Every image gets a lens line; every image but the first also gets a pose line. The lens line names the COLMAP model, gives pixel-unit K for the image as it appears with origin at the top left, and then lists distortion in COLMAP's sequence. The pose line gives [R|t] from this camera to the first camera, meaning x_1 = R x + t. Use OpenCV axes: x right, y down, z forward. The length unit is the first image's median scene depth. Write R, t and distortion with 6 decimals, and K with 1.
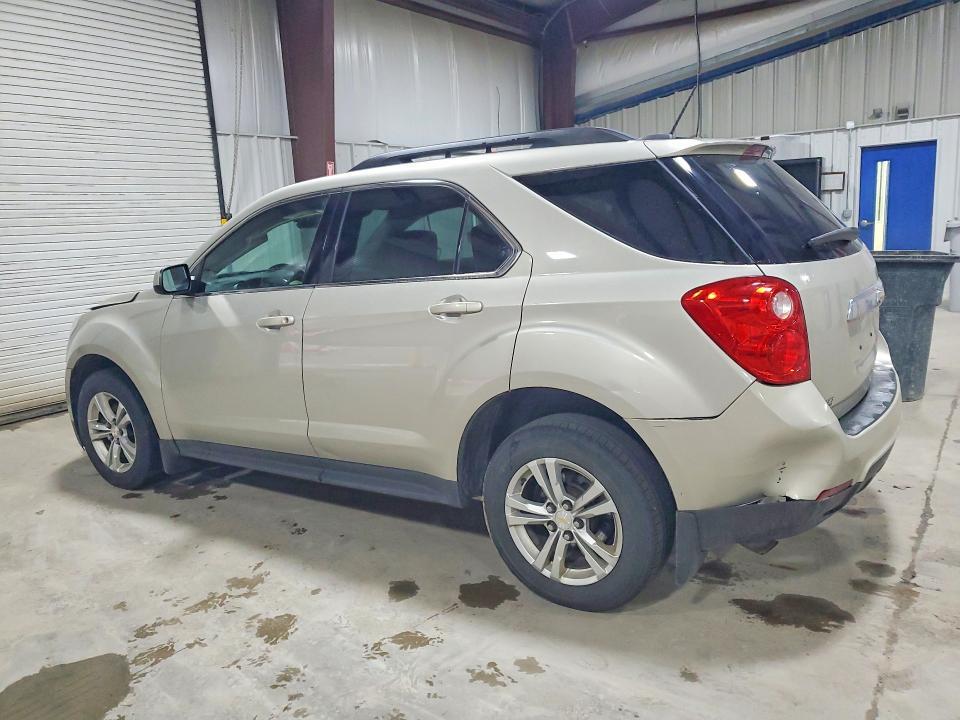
lens RADIAL K [[776.9, 0, 480.0], [0, 776.9, 360.0], [0, 0, 1]] dist [-0.006627, 0.045695]
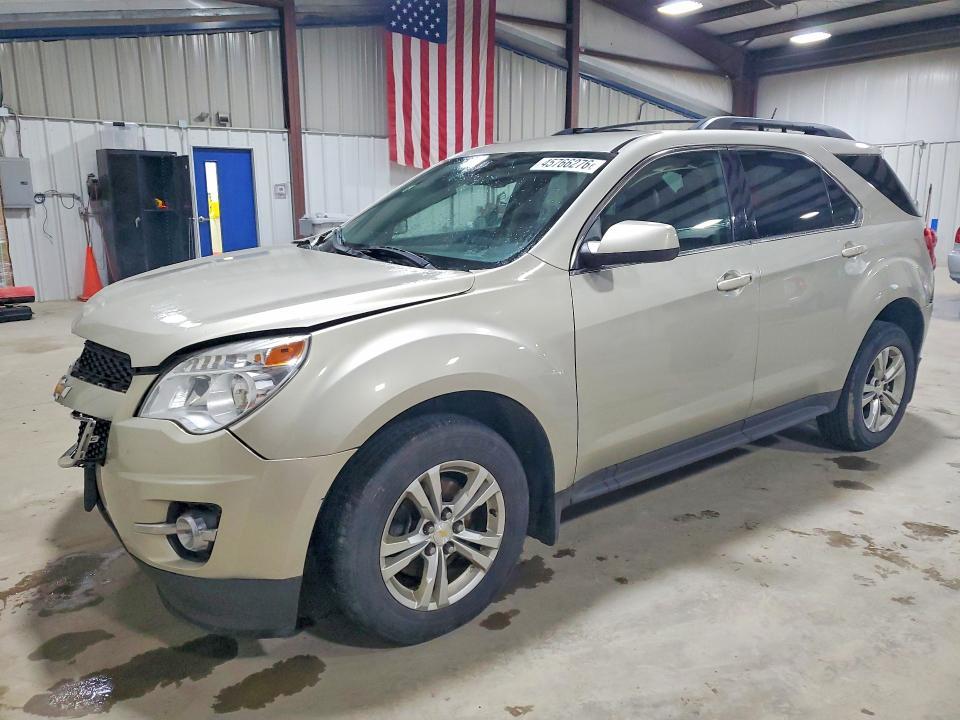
lens RADIAL K [[776.9, 0, 480.0], [0, 776.9, 360.0], [0, 0, 1]] dist [-0.006627, 0.045695]
pose [[0.285804, -0.142306, 0.947663, -1.341222], [0.160606, 0.982038, 0.099031, -0.106793], [-0.944734, 0.123897, 0.303526, 1.111325]]
